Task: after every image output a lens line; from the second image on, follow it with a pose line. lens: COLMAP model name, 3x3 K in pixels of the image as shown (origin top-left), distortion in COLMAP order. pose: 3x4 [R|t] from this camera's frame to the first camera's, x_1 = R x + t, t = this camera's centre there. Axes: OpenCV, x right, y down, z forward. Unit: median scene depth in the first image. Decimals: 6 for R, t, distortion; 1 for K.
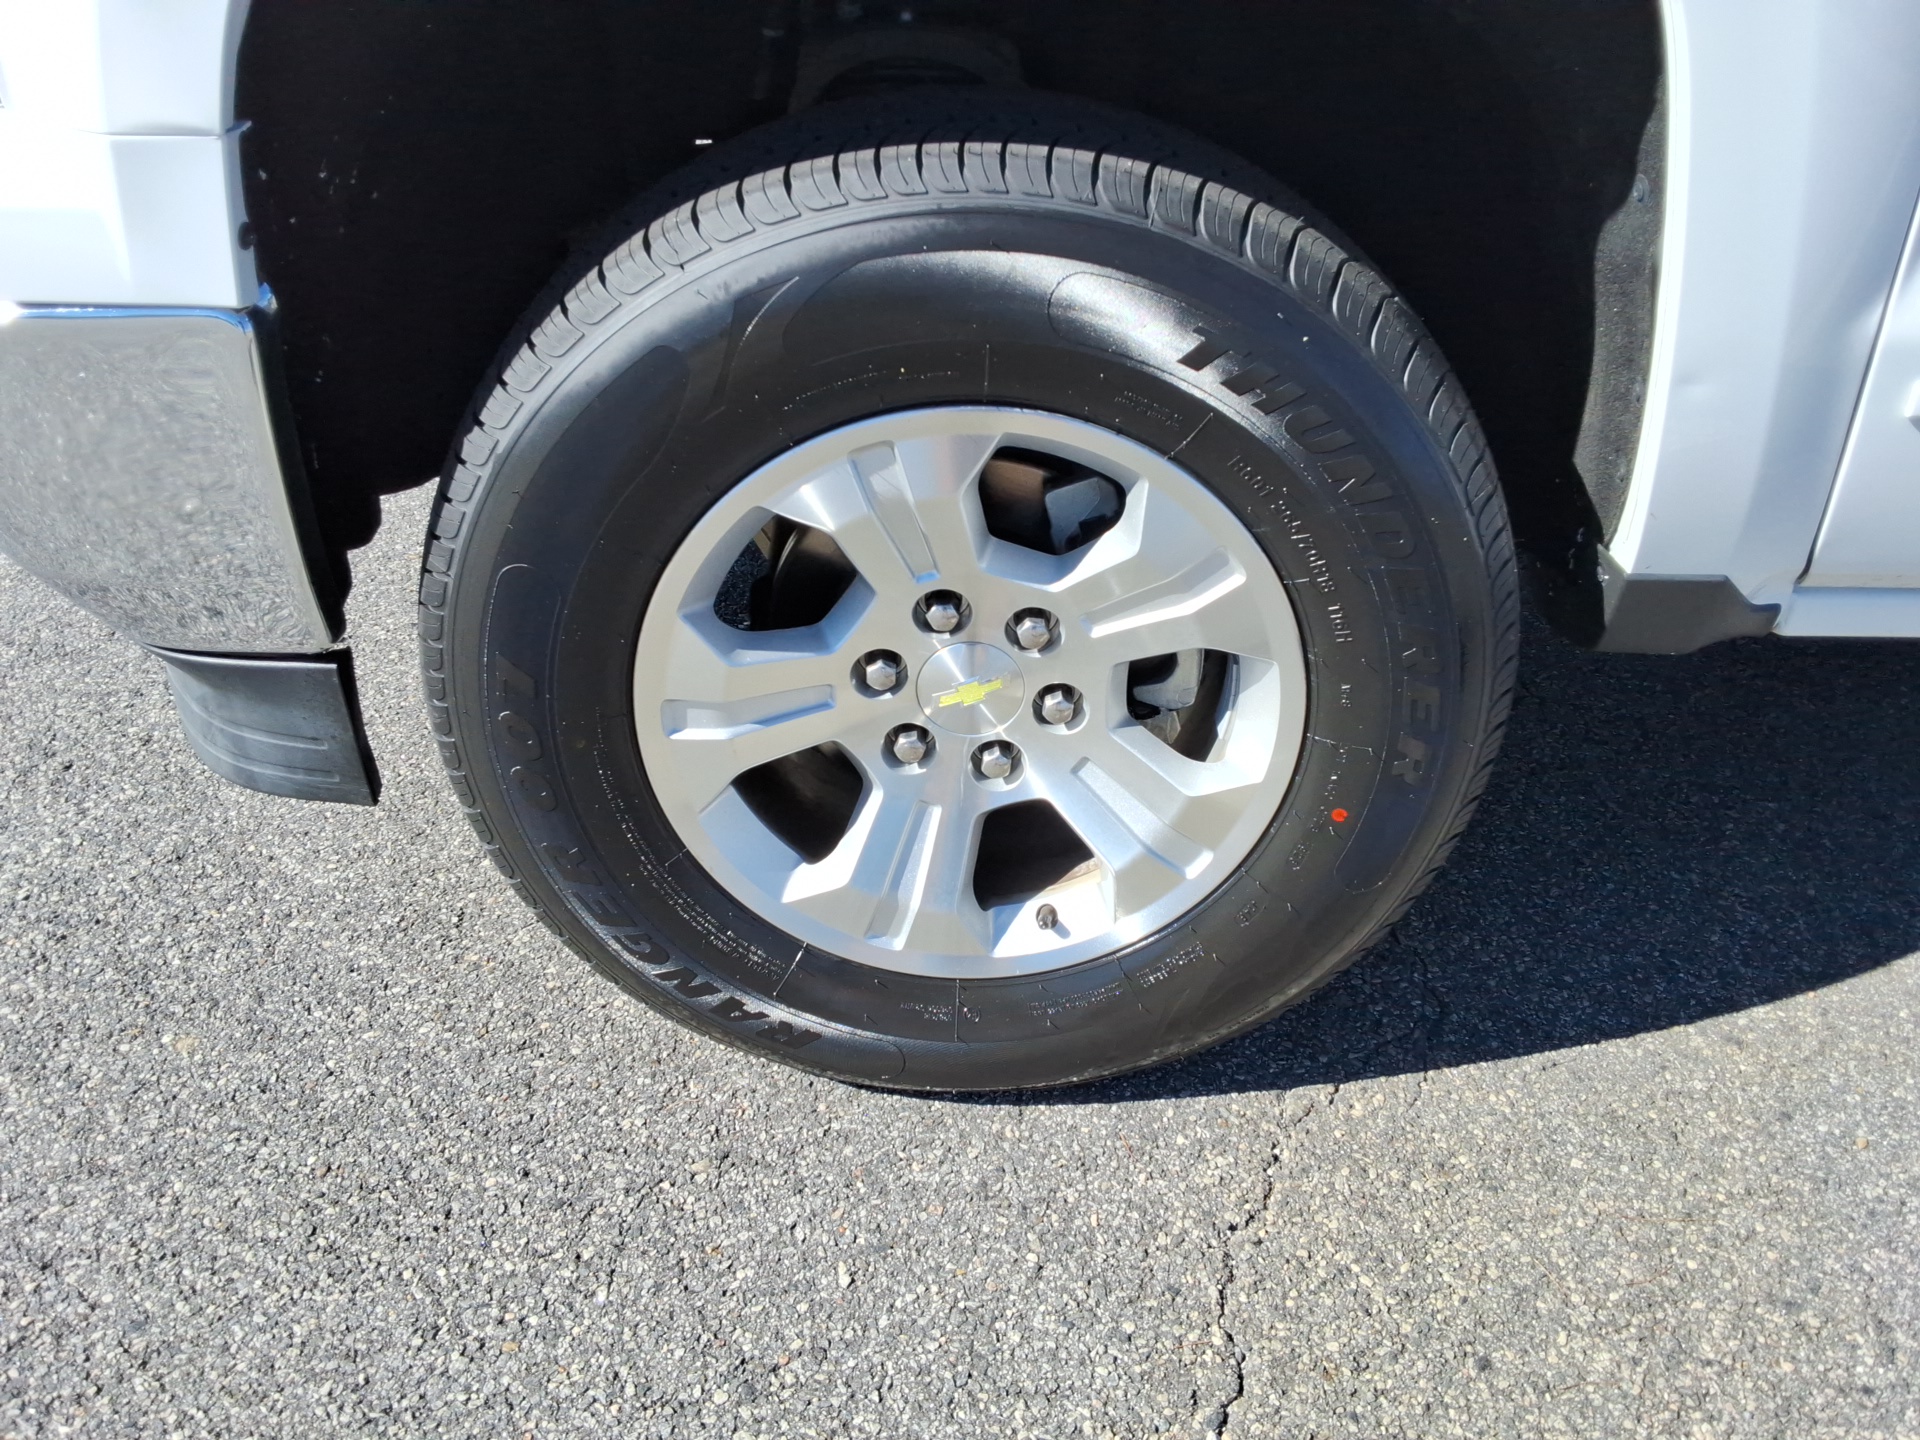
lens RADIAL K [[1540.9, 0, 968.3], [0, 1540.9, 678.6], [0, 0, 1]] dist [0.106731, -0.166457]
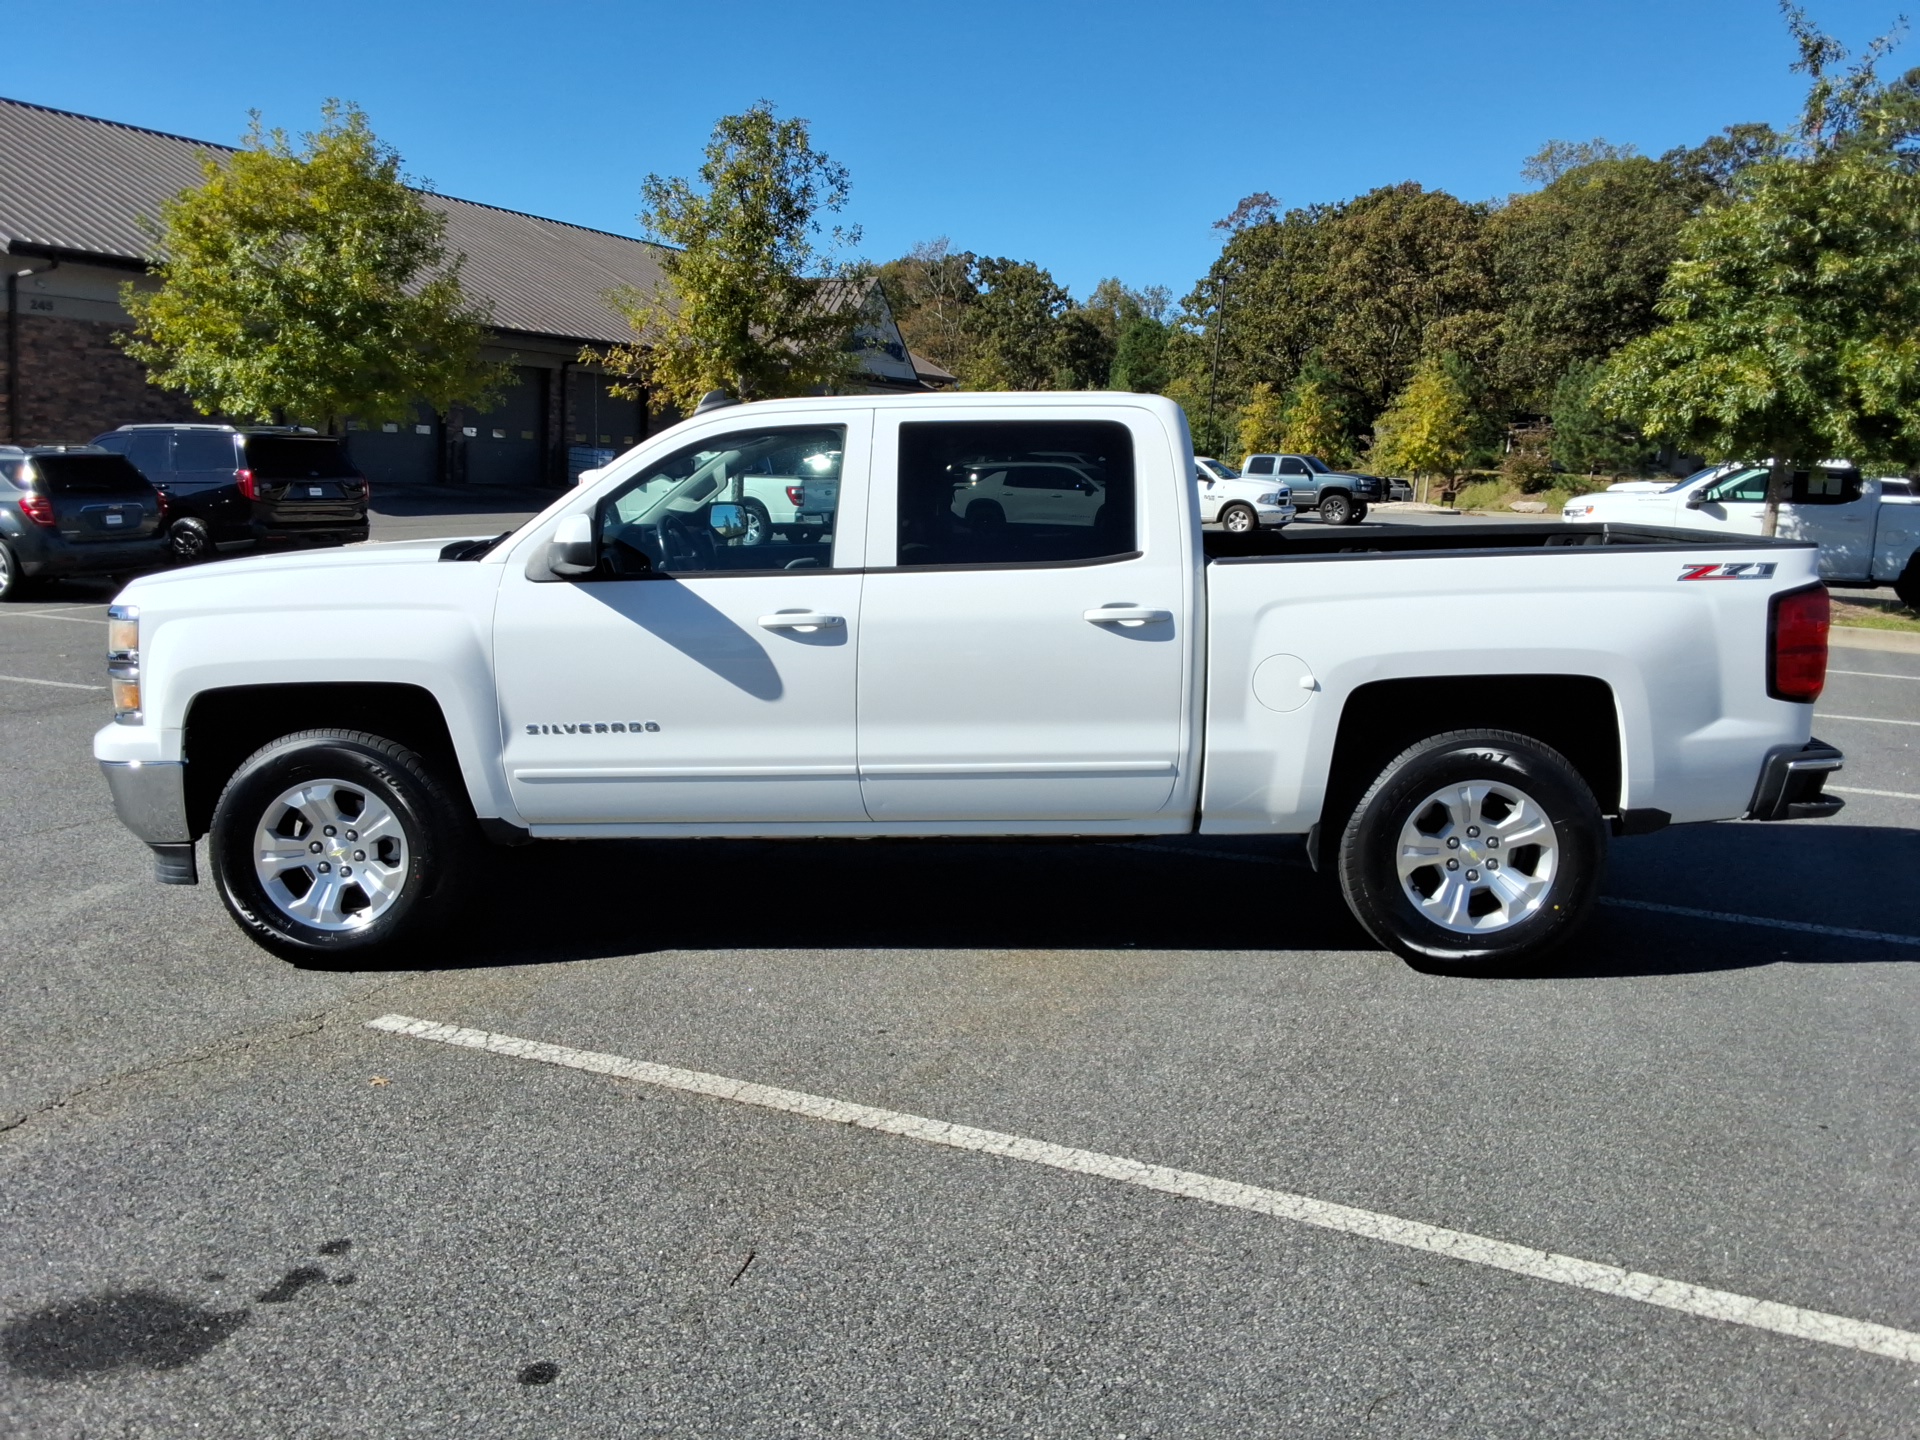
lens RADIAL K [[1540.9, 0, 962.1], [0, 1540.9, 693.9], [0, 0, 1]] dist [0.106731, -0.166457]
pose [[0.998905, -0.016134, -0.043911, 1.866016], [-0.002847, 0.915941, -0.401302, 1.296873], [0.046695, 0.400988, 0.914893, -2.937177]]
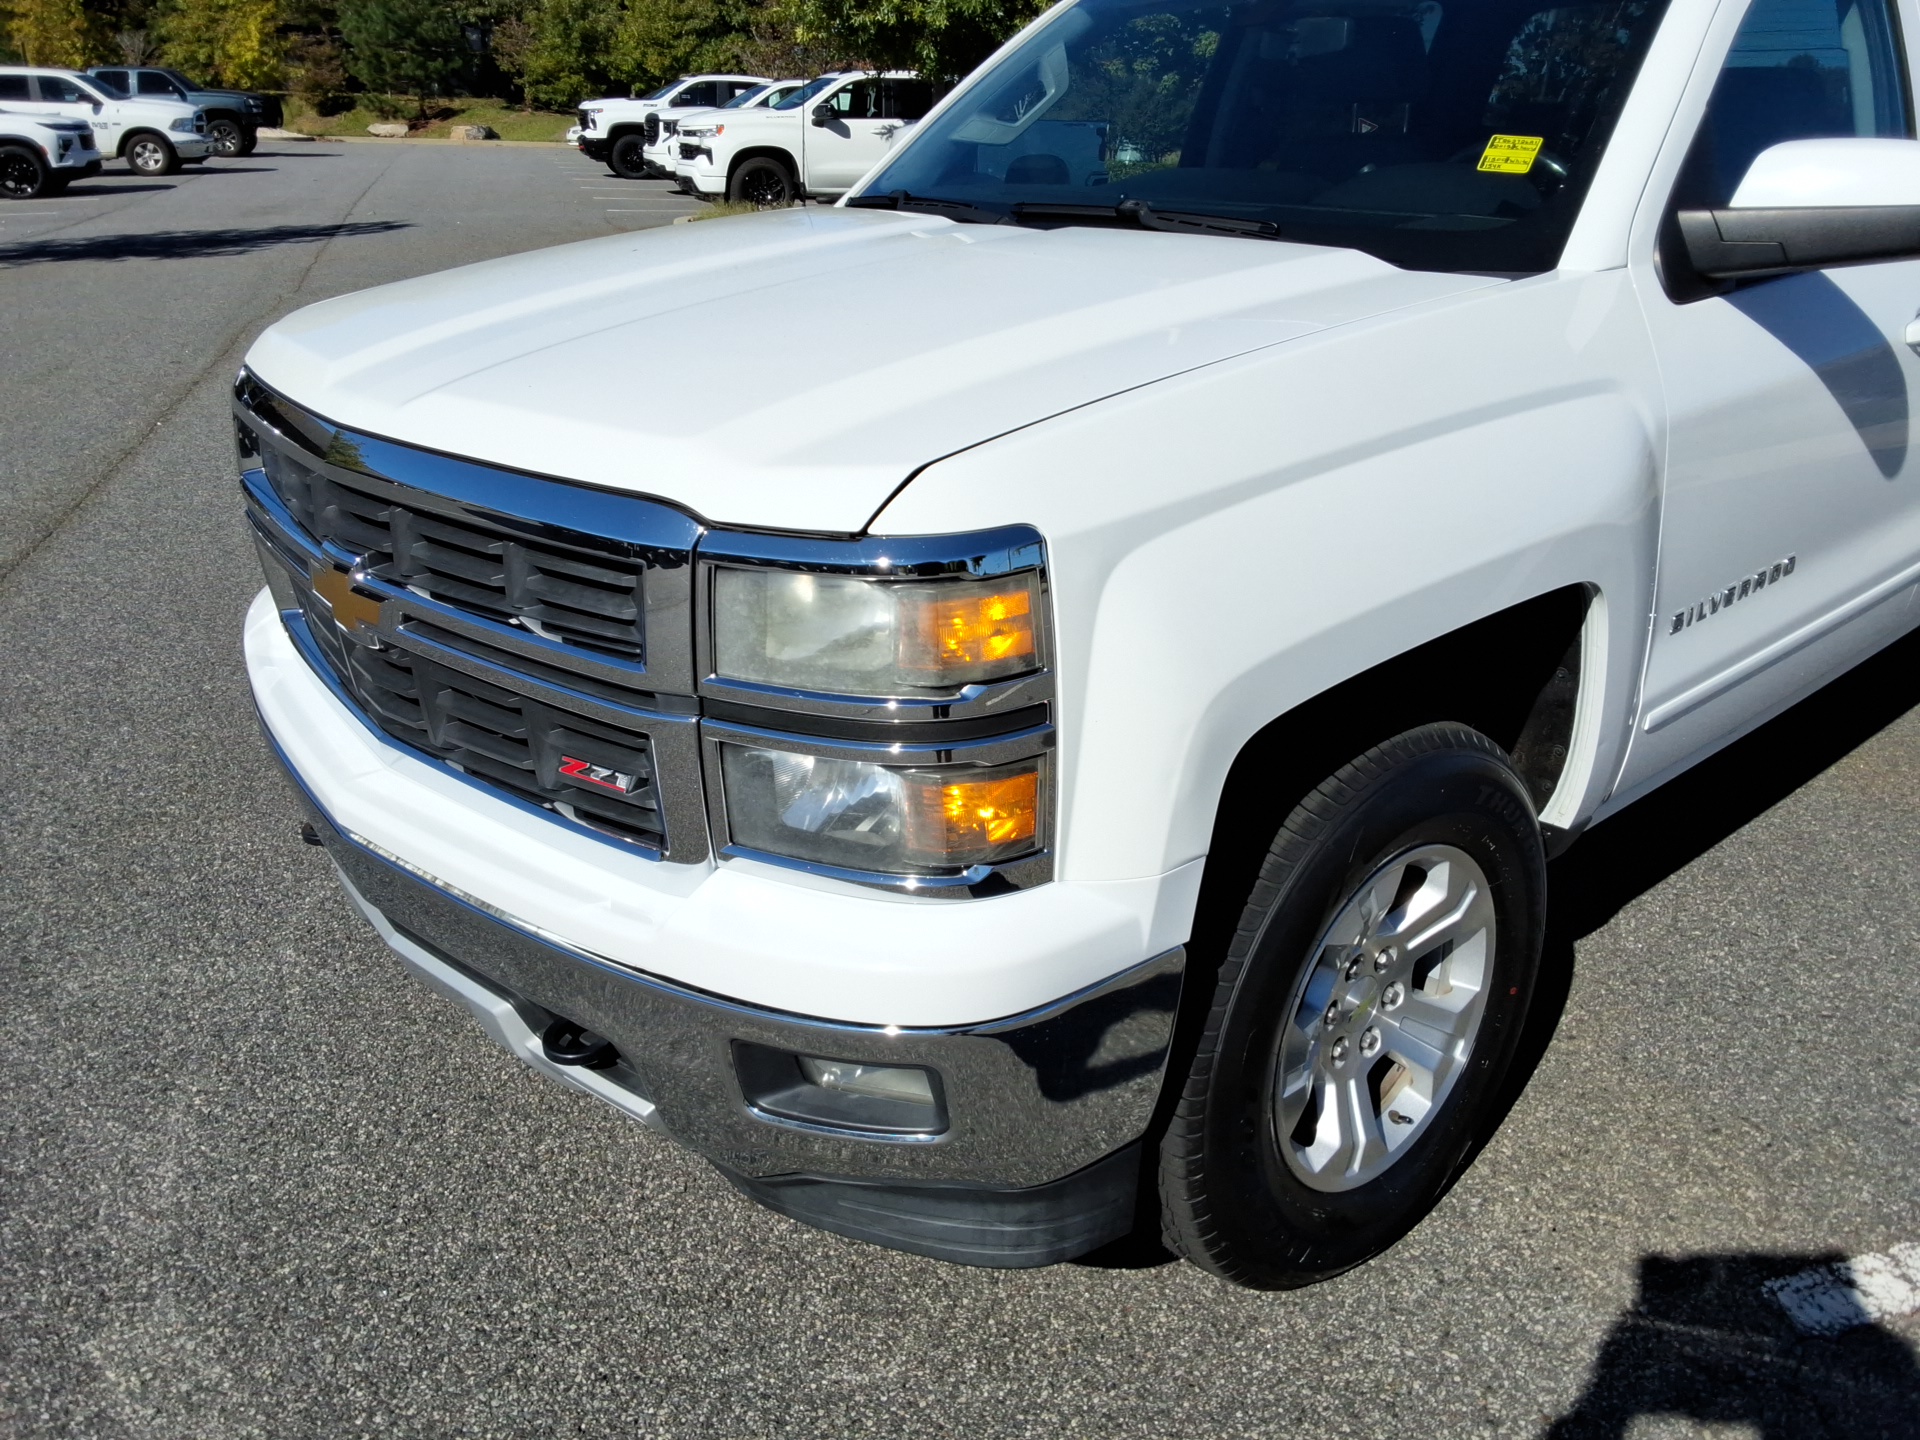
lens RADIAL K [[1540.9, 0, 965.0], [0, 1540.9, 699.4], [0, 0, 1]] dist [0.106731, -0.166457]
pose [[0.754141, -0.269314, 0.598950, -1.306809], [0.369616, 0.927936, -0.048146, -0.397762], [-0.542821, 0.257690, 0.799338, -0.271085]]
